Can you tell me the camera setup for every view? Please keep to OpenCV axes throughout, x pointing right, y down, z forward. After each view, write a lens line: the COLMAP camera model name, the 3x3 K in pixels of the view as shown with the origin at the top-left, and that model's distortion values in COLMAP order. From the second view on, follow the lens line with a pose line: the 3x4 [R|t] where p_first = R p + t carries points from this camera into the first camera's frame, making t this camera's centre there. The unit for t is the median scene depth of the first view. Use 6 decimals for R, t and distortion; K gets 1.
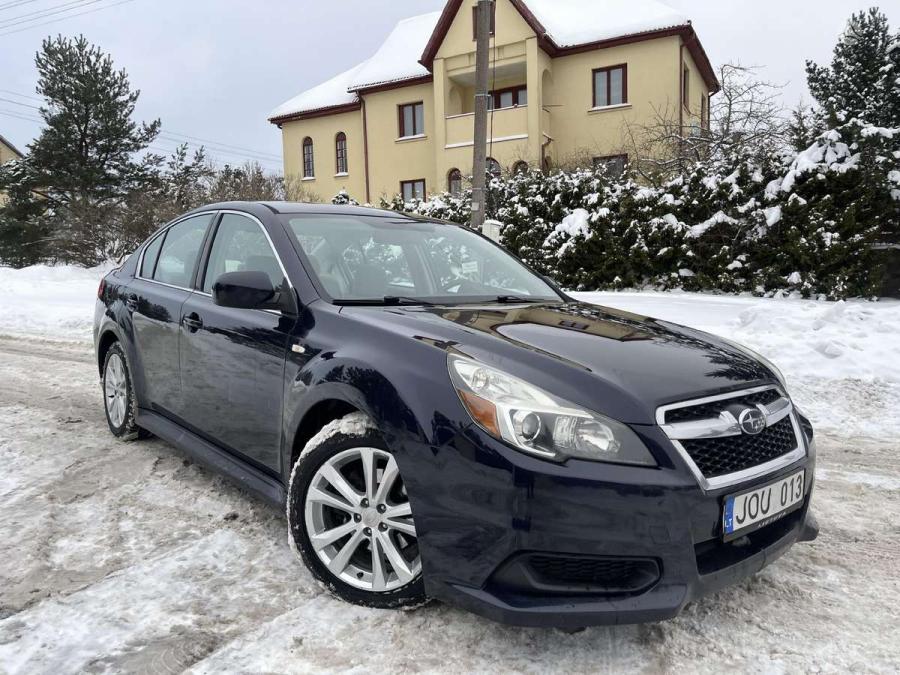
lens RADIAL K [[661.1, 0, 439.7], [0, 661.1, 349.0], [0, 0, 1]] dist [0.056647, -0.080466]
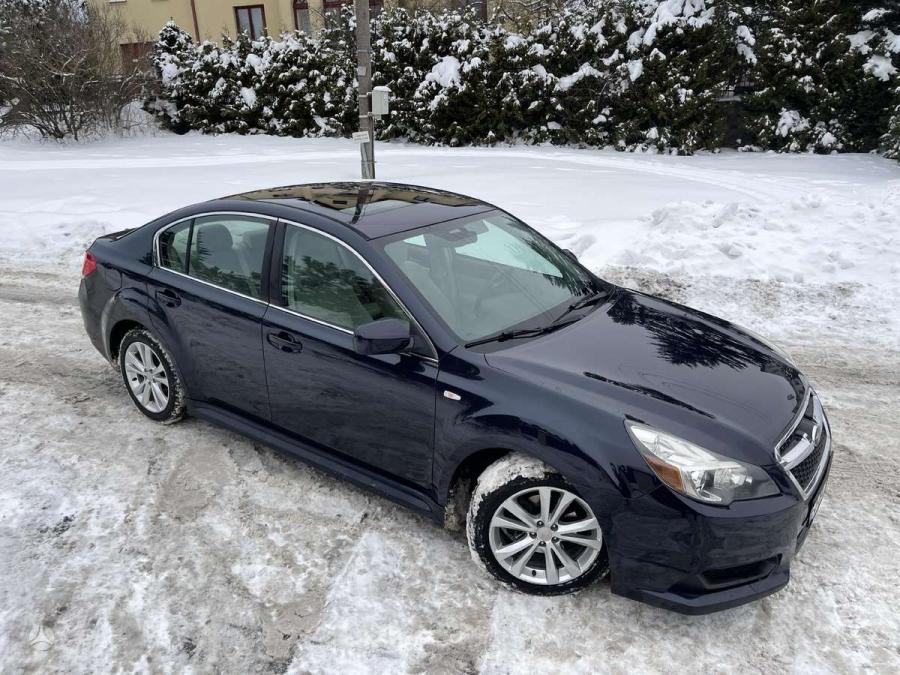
lens RADIAL K [[654.8, 0, 448.9], [0, 654.8, 355.1], [0, 0, 1]] dist [0.049305, -0.075338]
pose [[0.969318, -0.102266, 0.223527, -0.056439], [0.042599, 0.965476, 0.256987, -0.043896], [-0.242091, -0.239580, 0.940209, -0.006875]]
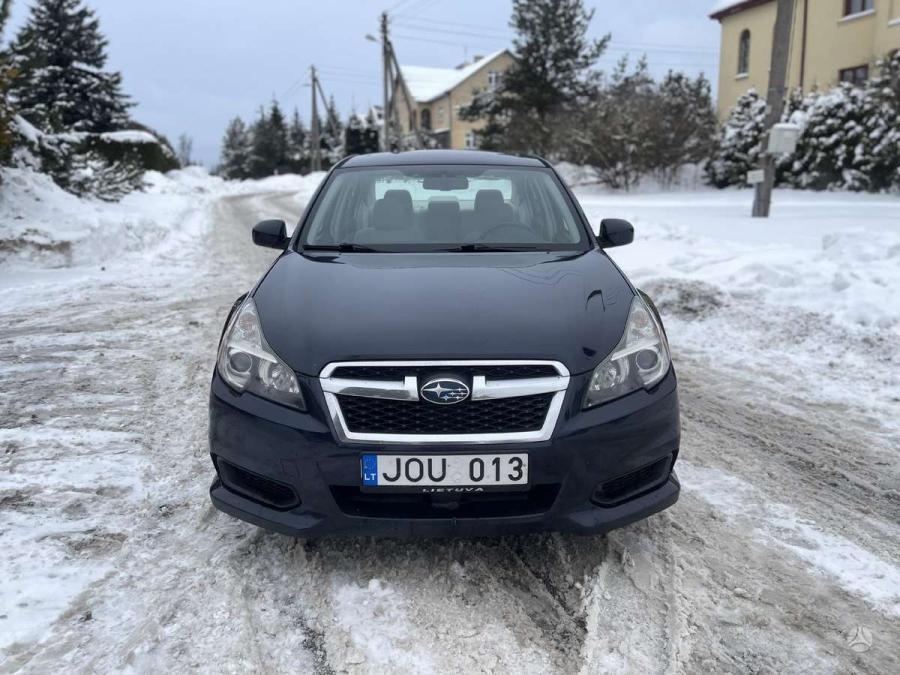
lens RADIAL K [[620.5, 0, 450.0], [0, 620.5, 337.5], [0, 0, 1]] dist [-0.002397, -0.002674]
pose [[0.781874, 0.136470, -0.608316, 0.185935], [-0.048930, 0.986170, 0.158348, -0.021603], [0.621513, -0.094044, 0.777739, 0.051718]]
